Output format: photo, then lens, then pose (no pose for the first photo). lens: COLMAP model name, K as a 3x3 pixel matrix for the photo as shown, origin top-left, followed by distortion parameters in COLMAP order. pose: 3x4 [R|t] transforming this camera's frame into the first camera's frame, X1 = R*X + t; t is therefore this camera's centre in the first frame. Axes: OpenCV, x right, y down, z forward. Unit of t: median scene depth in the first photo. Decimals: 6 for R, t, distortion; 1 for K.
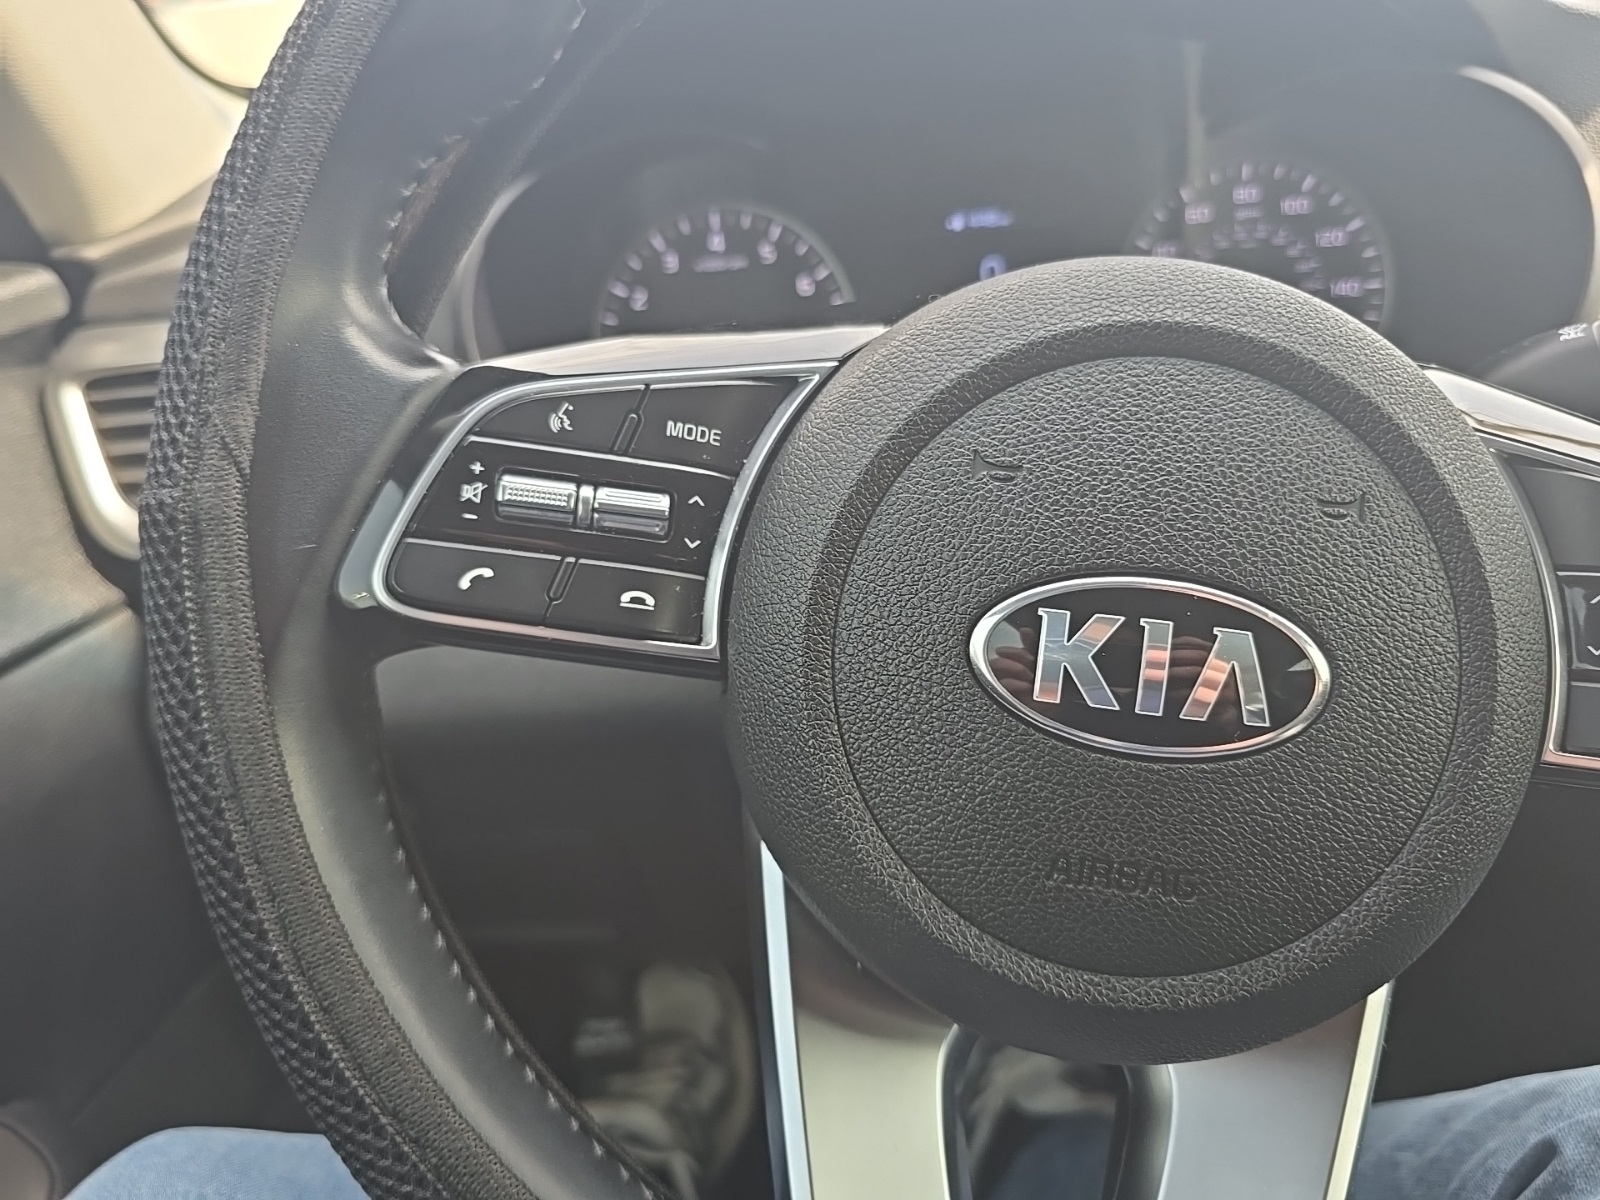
lens RADIAL K [[1273.4, 0, 825.4], [0, 1273.4, 599.6], [0, 0, 1]] dist [0.017800, -0.054625]
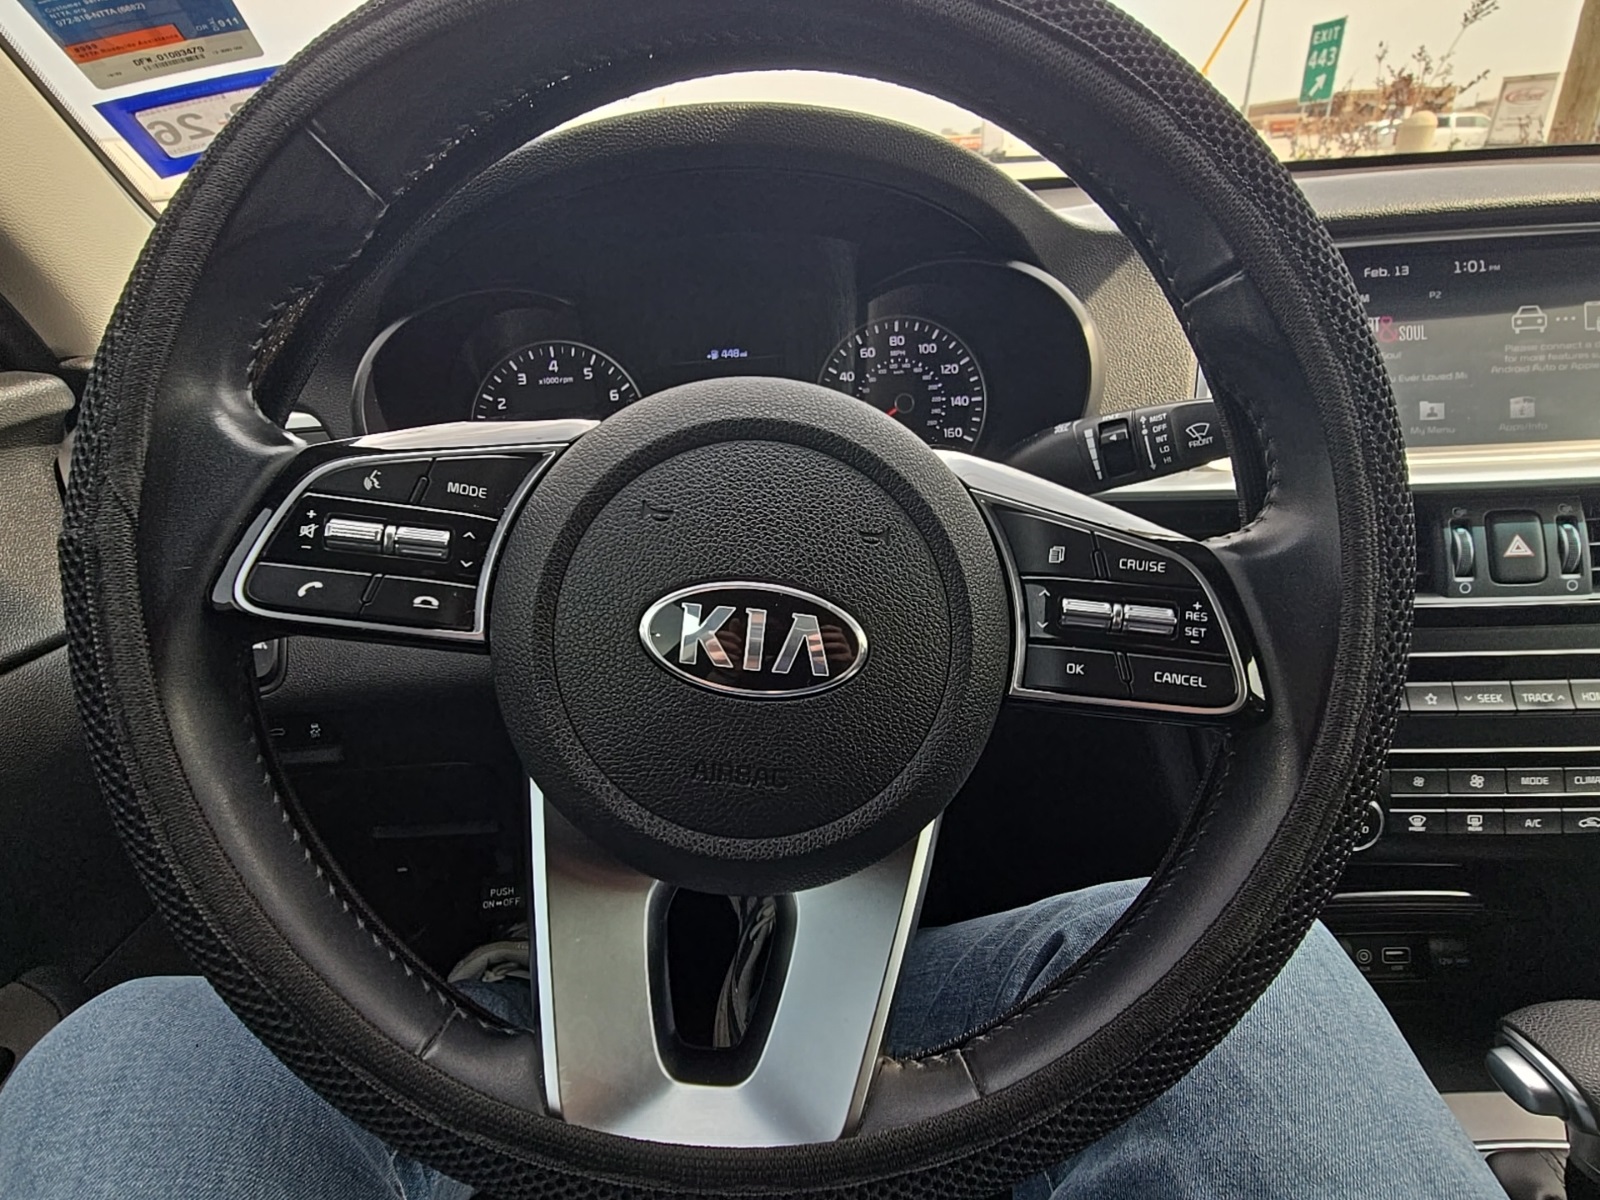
lens RADIAL K [[836.8, 0, 785.4], [0, 836.8, 605.0], [0, 0, 1]] dist [-0.001273, 0.002325]
pose [[0.994246, -0.014795, 0.106093, 0.177330], [0.014788, 0.999890, 0.000850, 0.009796], [-0.106094, 0.000723, 0.994356, -0.019183]]
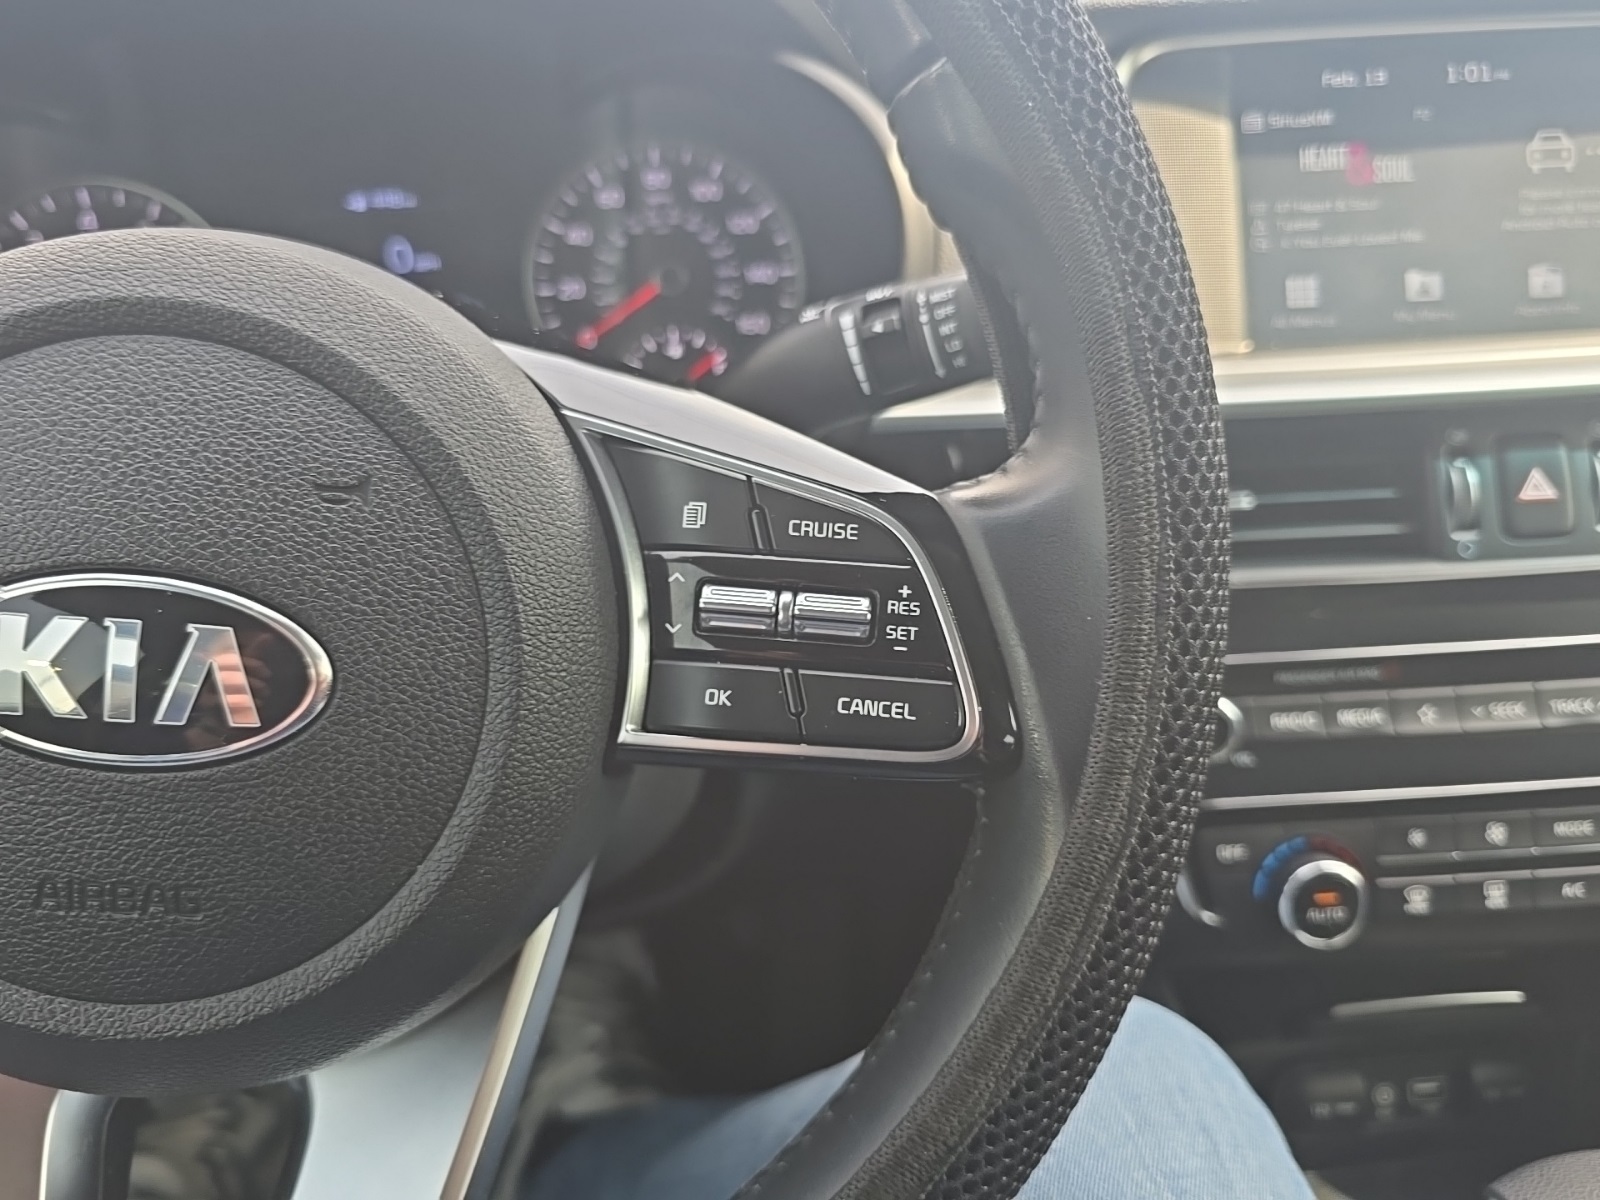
lens RADIAL K [[1273.4, 0, 825.4], [0, 1273.4, 599.6], [0, 0, 1]] dist [0.017800, -0.054625]
pose [[0.978599, -0.043725, 0.201080, 0.544322], [0.042782, 0.999044, 0.009035, 0.014400], [-0.201283, -0.000239, 0.979533, -0.005134]]
